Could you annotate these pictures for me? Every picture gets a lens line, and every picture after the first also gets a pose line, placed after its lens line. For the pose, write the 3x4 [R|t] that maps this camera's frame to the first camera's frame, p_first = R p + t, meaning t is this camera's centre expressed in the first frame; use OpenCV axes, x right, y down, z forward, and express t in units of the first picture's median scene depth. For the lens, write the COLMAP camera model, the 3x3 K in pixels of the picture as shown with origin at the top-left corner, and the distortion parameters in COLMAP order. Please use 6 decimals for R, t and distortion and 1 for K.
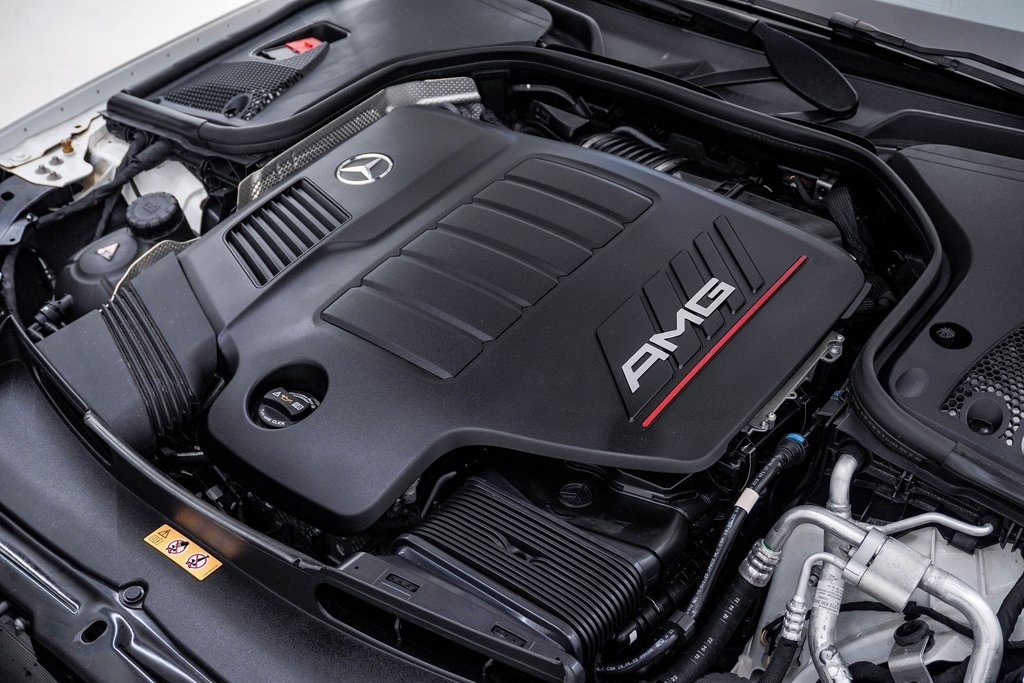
lens RADIAL K [[1162.5, 0, 512.0], [0, 1162.5, 341.5], [0, 0, 1]] dist [-0.000231, -0.009388]
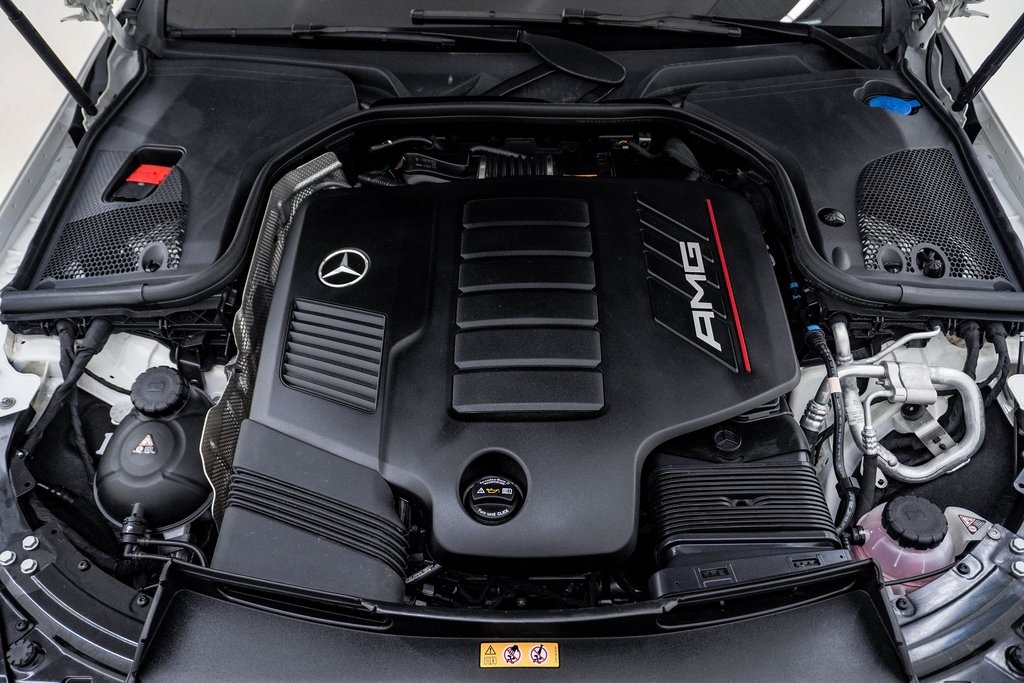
lens RADIAL K [[826.1, 0, 512.0], [0, 826.1, 341.5], [0, 0, 1]] dist [-0.015572, -0.002021]
pose [[0.787017, -0.448084, 0.424058, -0.440899], [0.373685, 0.893163, 0.250238, -0.268178], [-0.490881, -0.038478, 0.870377, 0.274854]]
